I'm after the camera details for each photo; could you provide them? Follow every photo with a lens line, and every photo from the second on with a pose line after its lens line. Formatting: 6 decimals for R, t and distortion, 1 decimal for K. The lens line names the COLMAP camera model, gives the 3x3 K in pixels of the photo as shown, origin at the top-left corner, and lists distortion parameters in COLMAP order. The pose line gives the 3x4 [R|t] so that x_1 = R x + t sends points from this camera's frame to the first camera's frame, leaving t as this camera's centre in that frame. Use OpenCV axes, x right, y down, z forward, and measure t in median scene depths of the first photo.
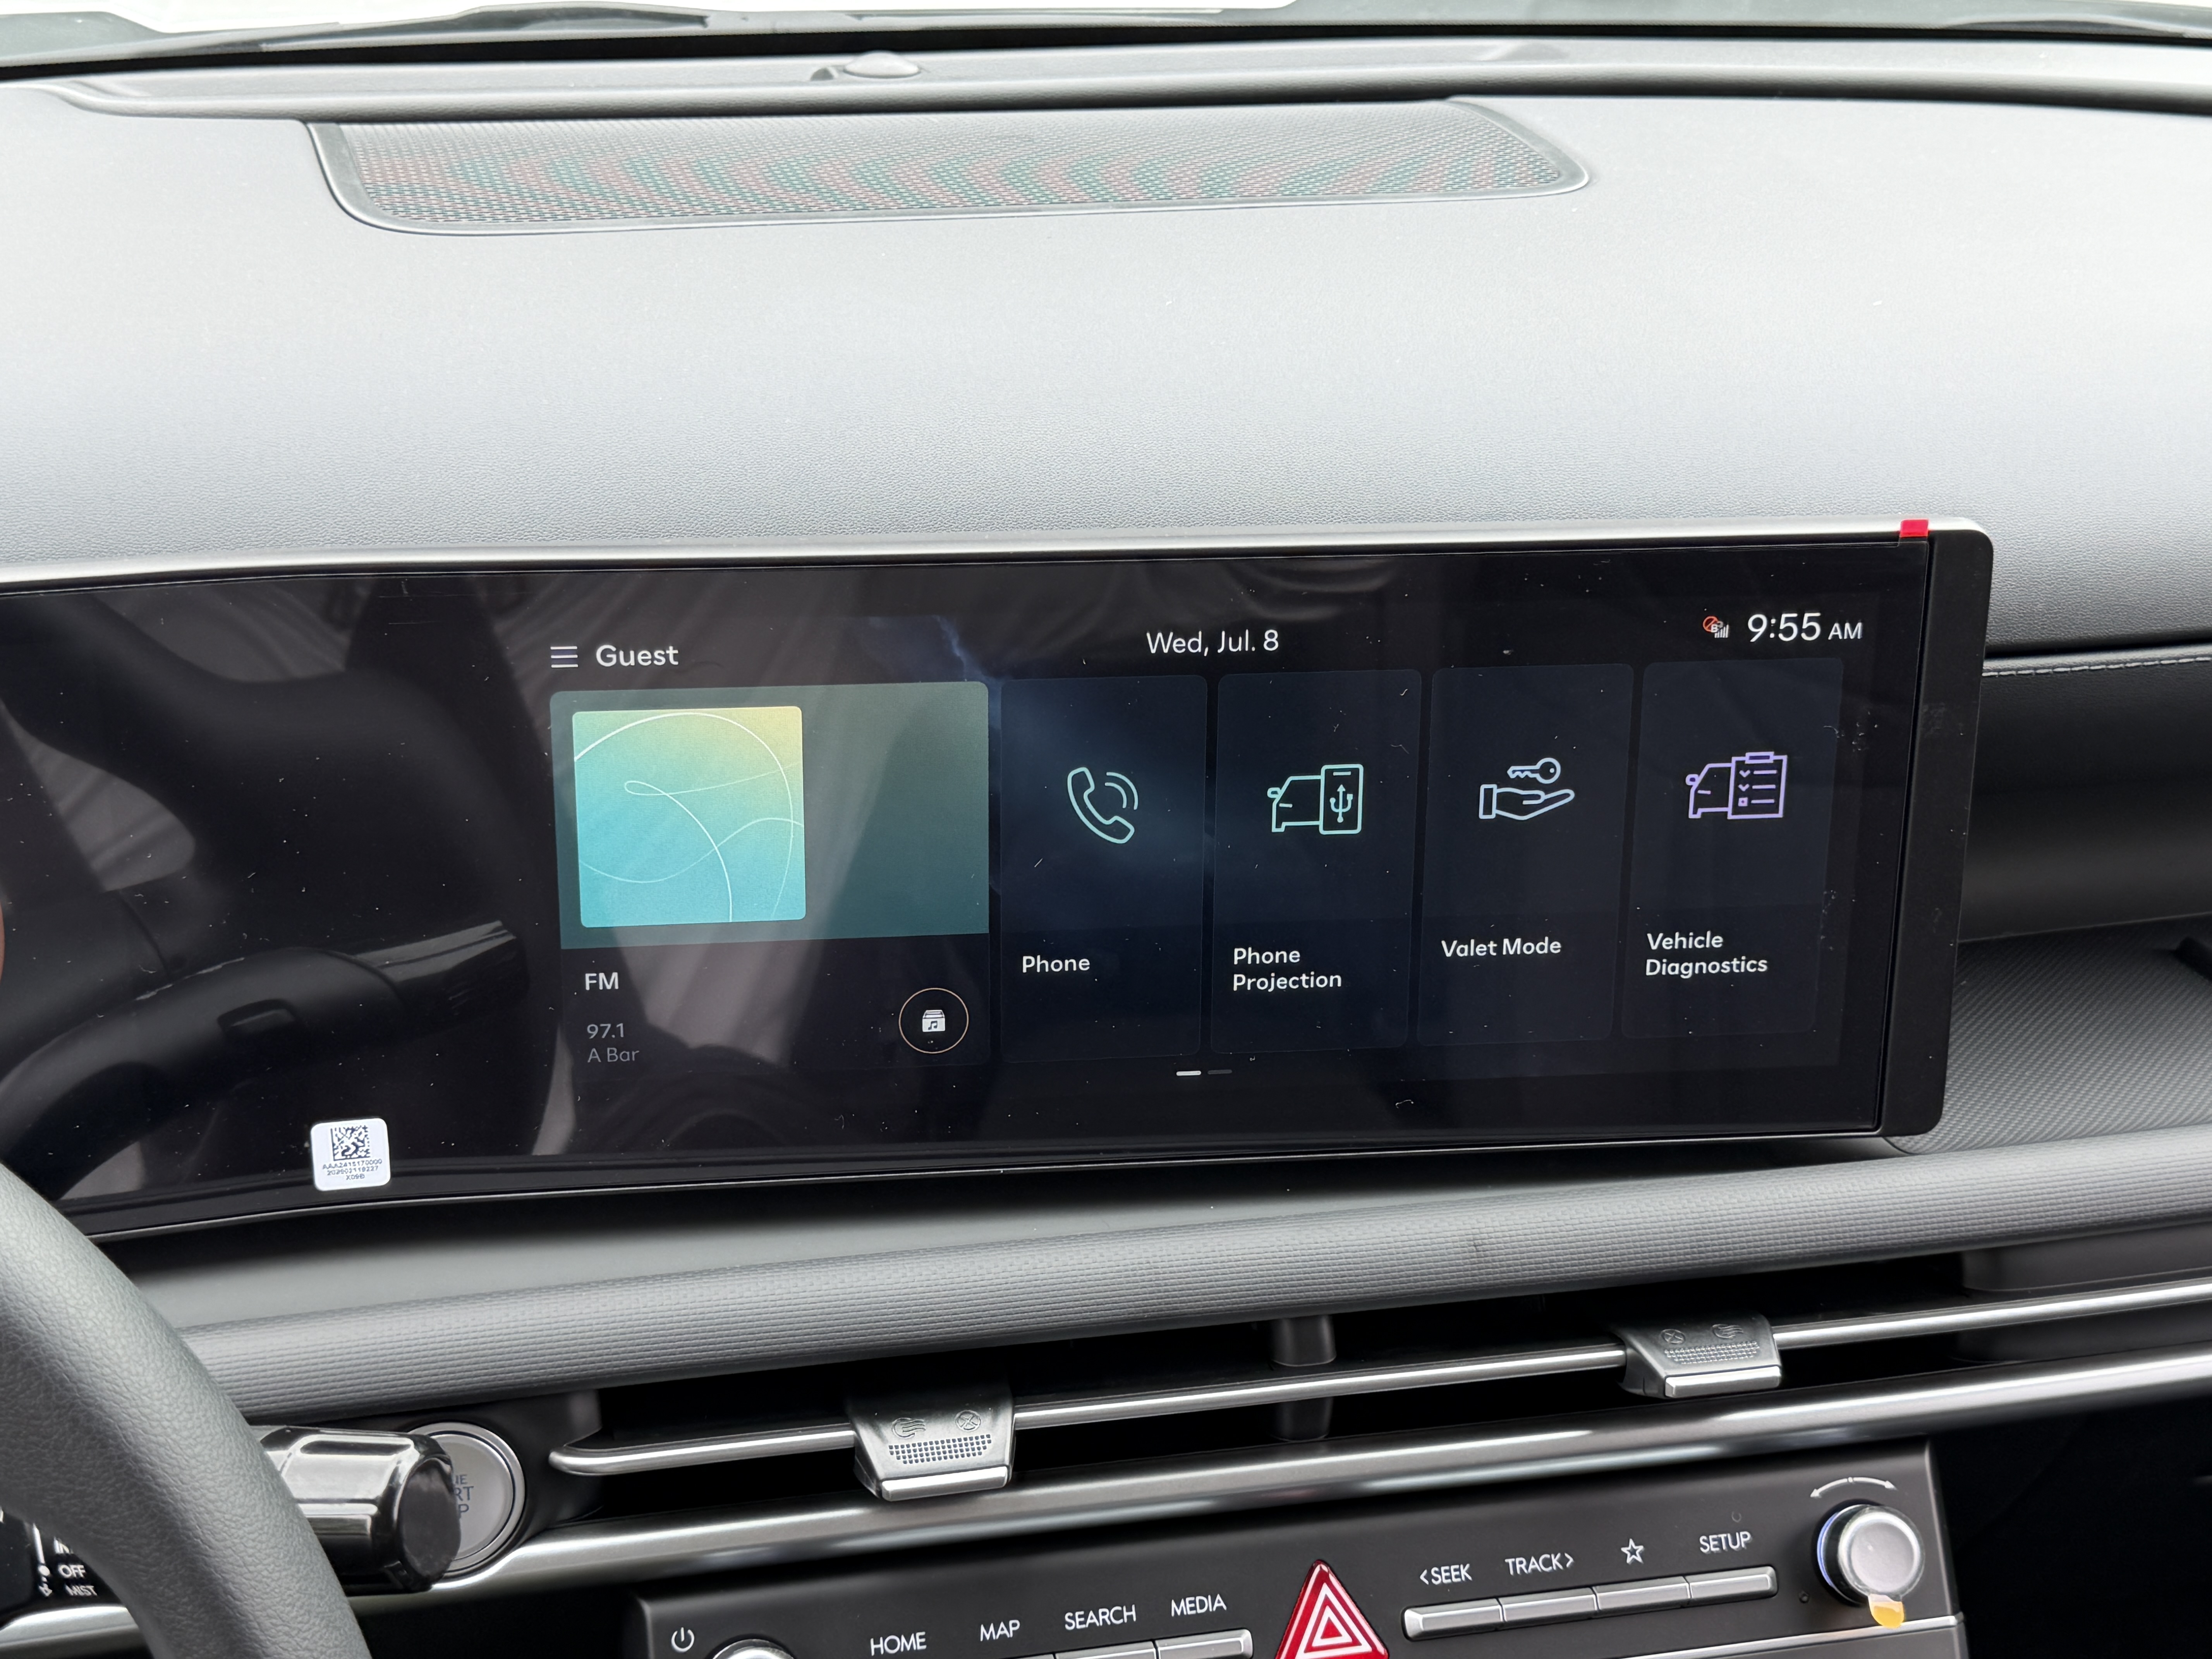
lens RADIAL K [[3035.1, 0, 1091.8], [0, 3035.1, 797.6], [0, 0, 1]] dist [0.088988, 0.000000]
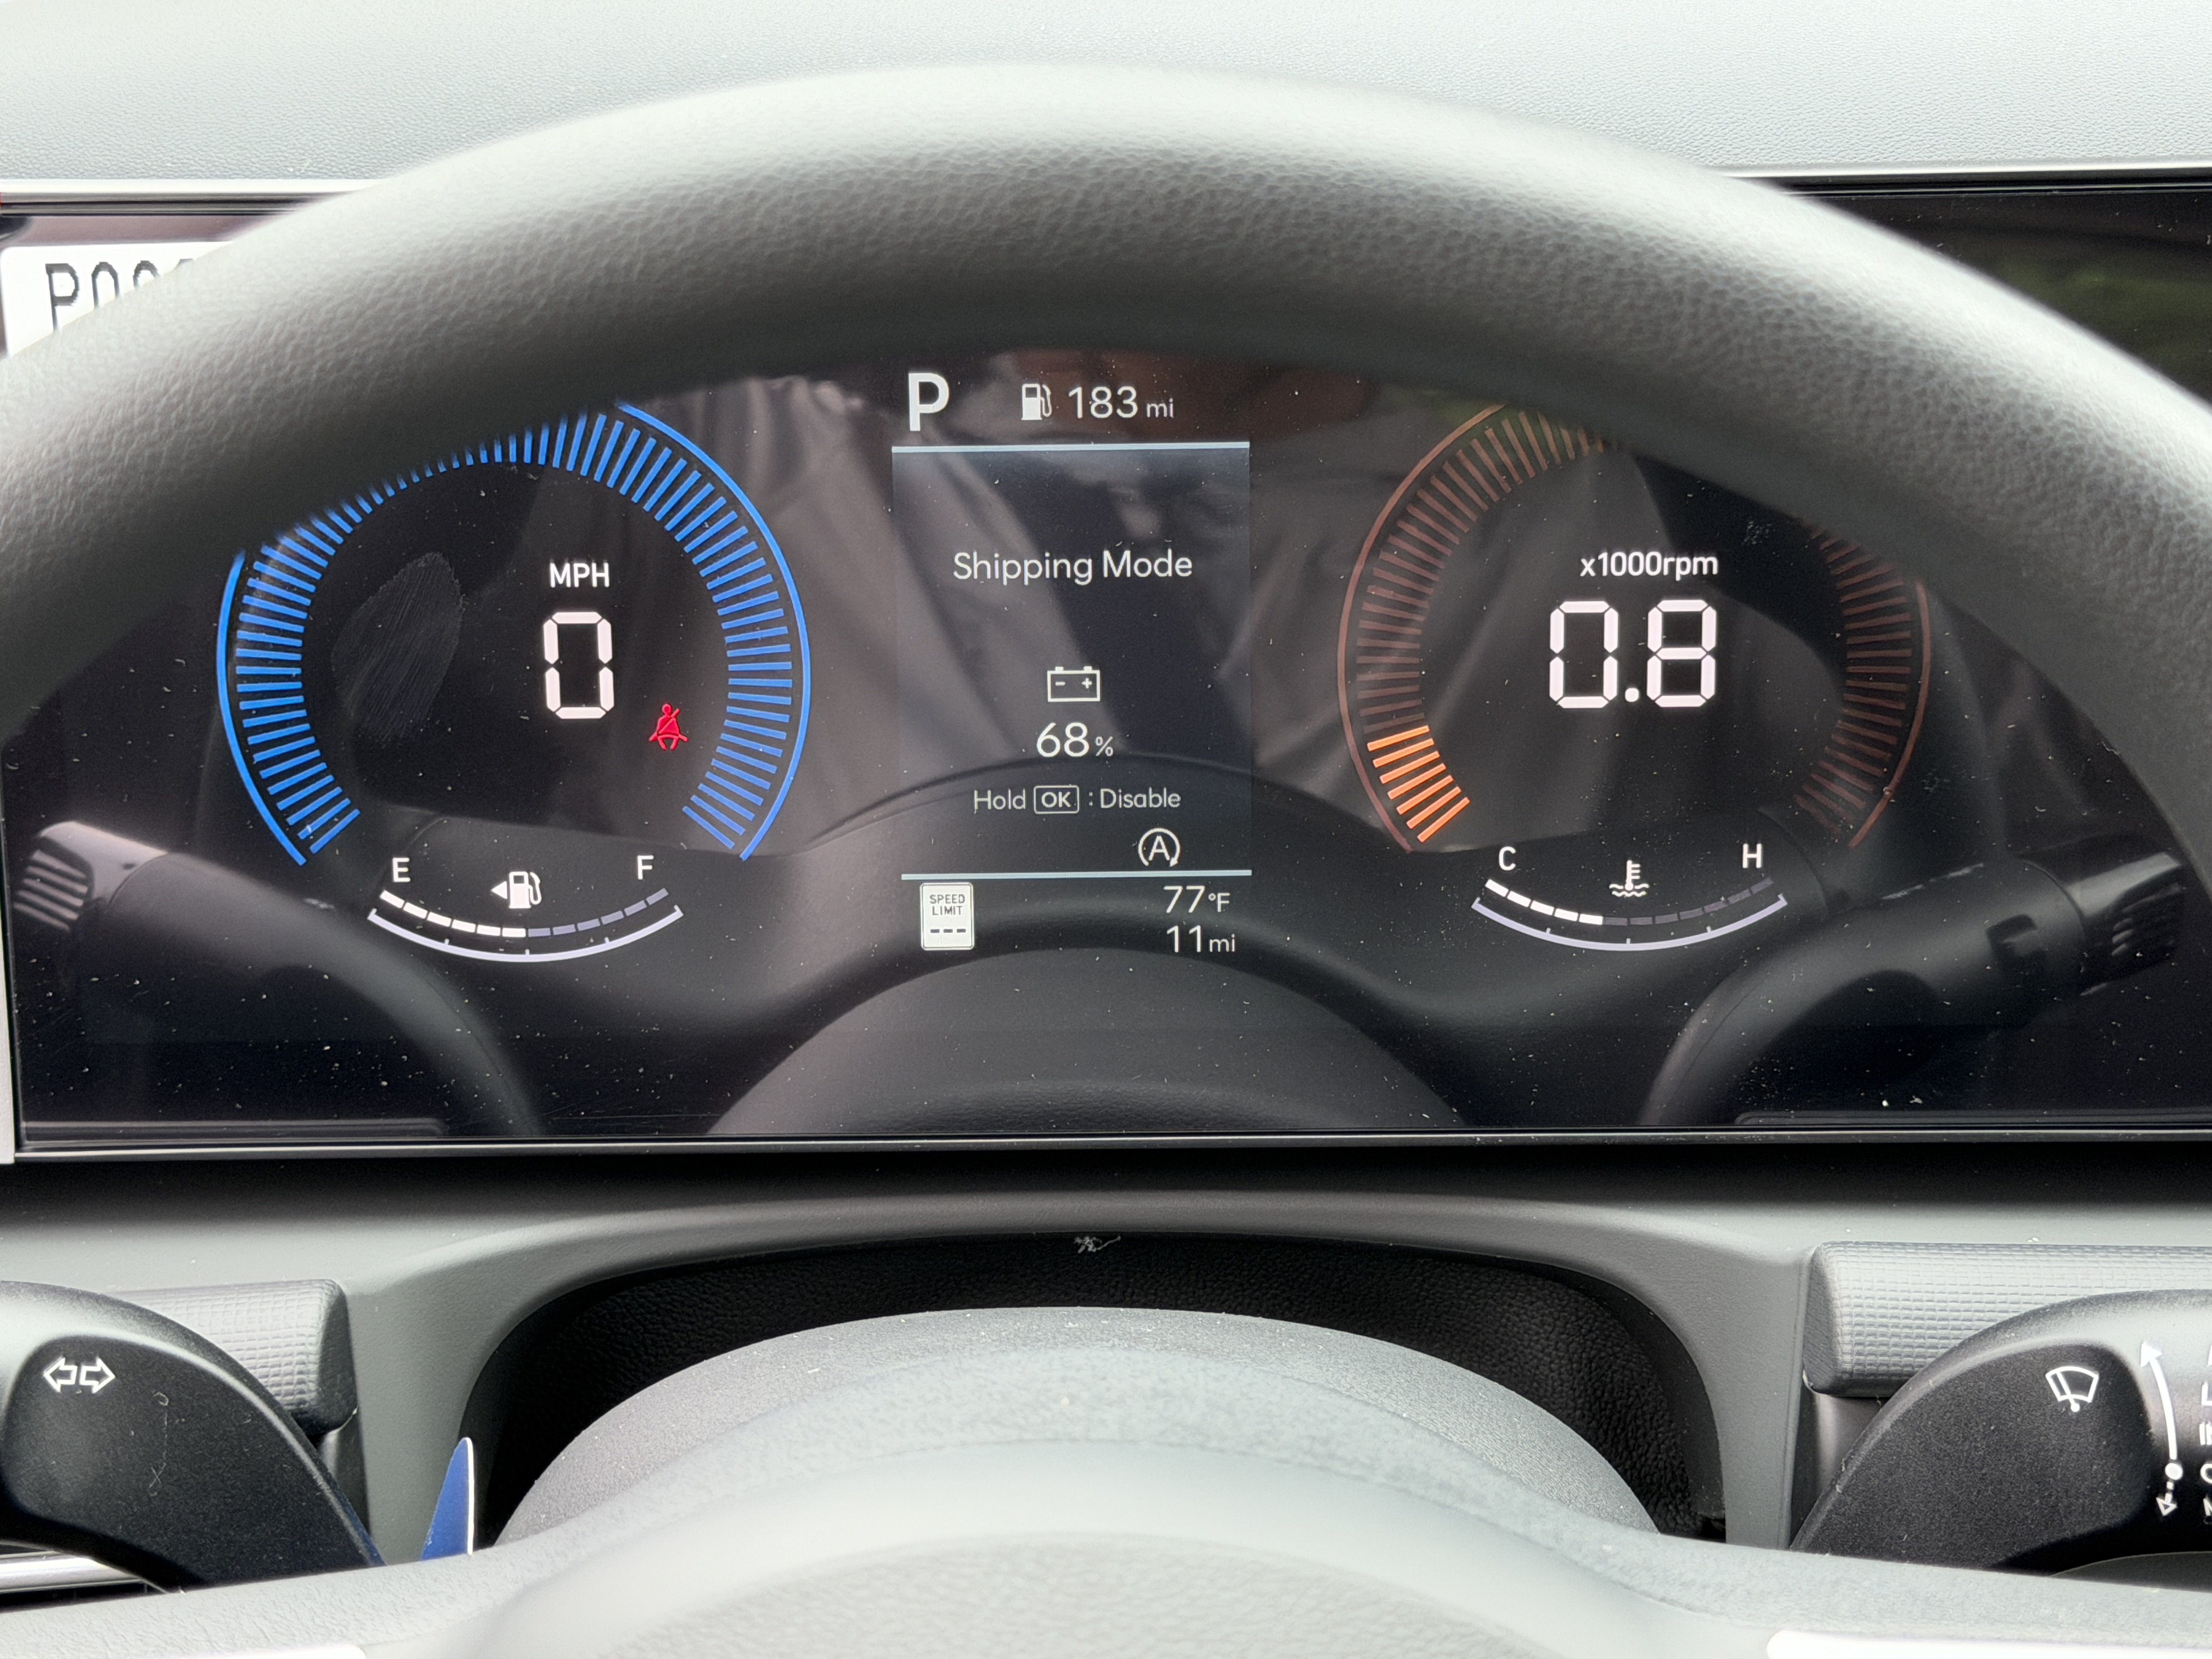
lens RADIAL K [[3868.9, 0, 1124.4], [0, 3868.9, 845.9], [0, 0, 1]] dist [0.133707, 0.000000]
pose [[0.960946, 0.057842, -0.270623, -0.266727], [-0.082881, 0.993178, -0.082020, 0.161627], [0.264033, 0.101246, 0.959185, 0.075957]]
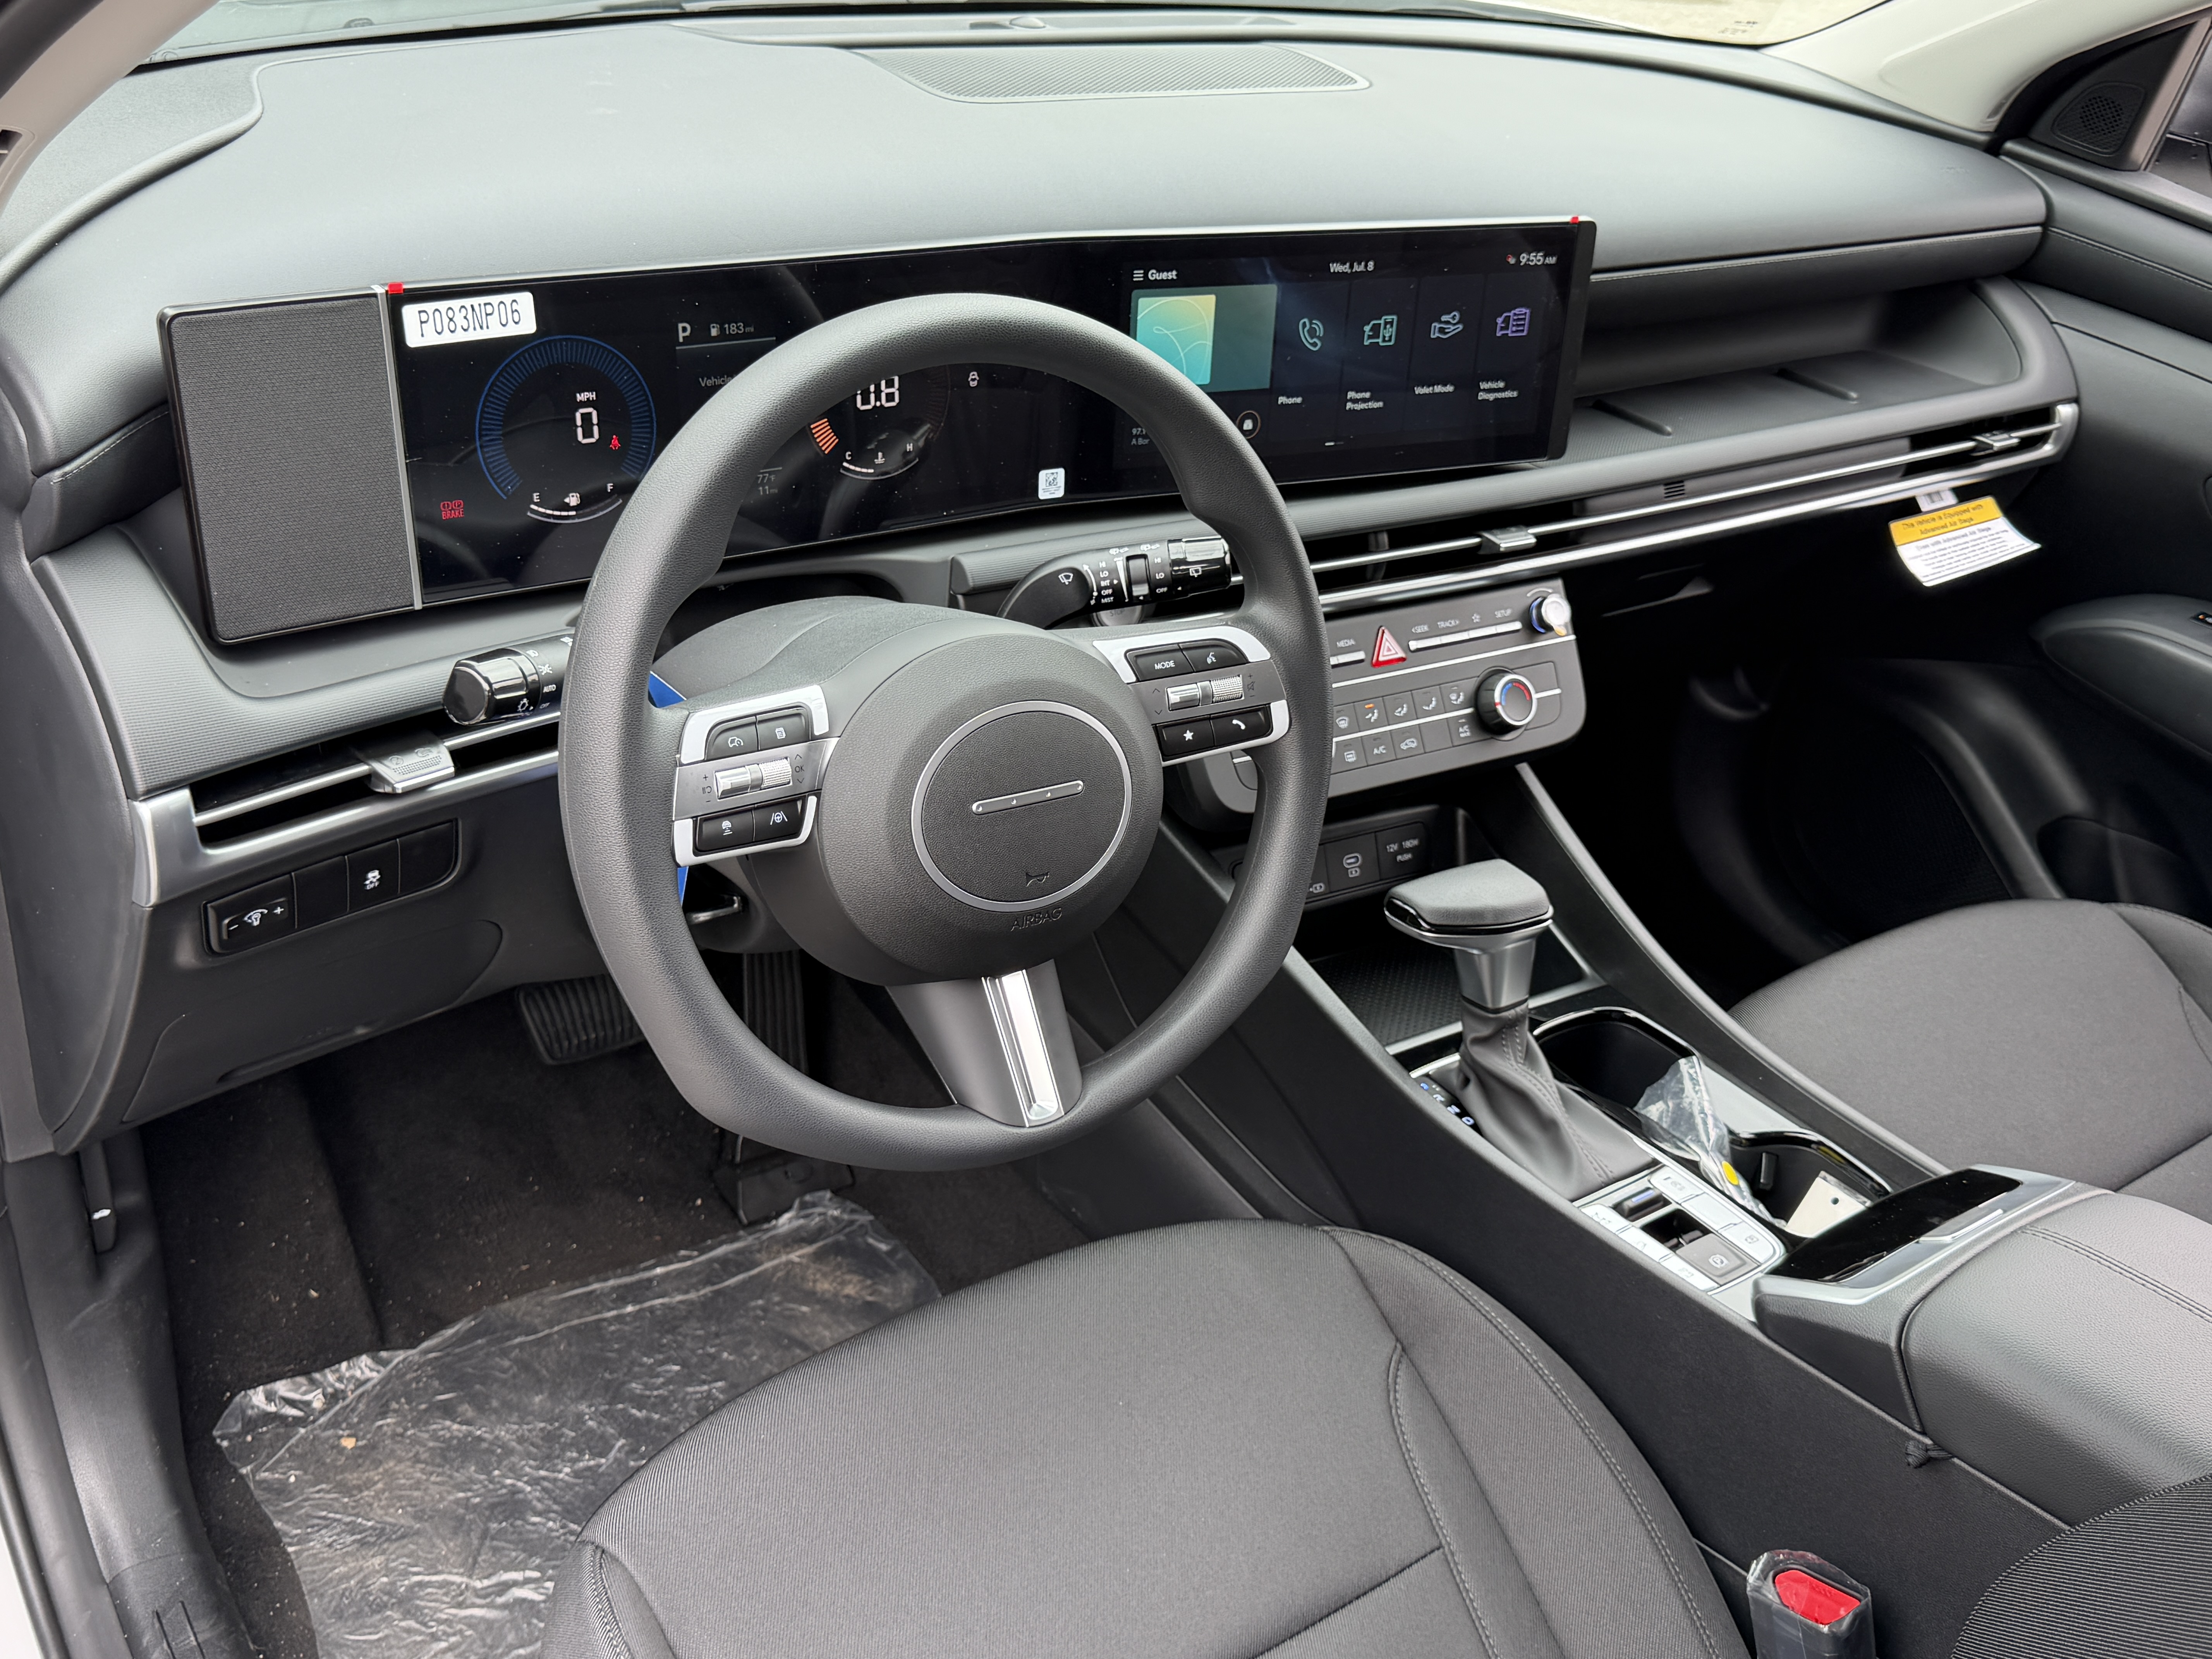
lens RADIAL K [[2091.2, 0, 1117.0], [0, 2091.2, 852.4], [0, 0, 1]] dist [0.096384, 0.000000]
pose [[0.938393, -0.106875, 0.328627, -0.782061], [0.057206, 0.985896, 0.157277, 0.145106], [-0.340801, -0.128788, 0.931272, -0.674560]]
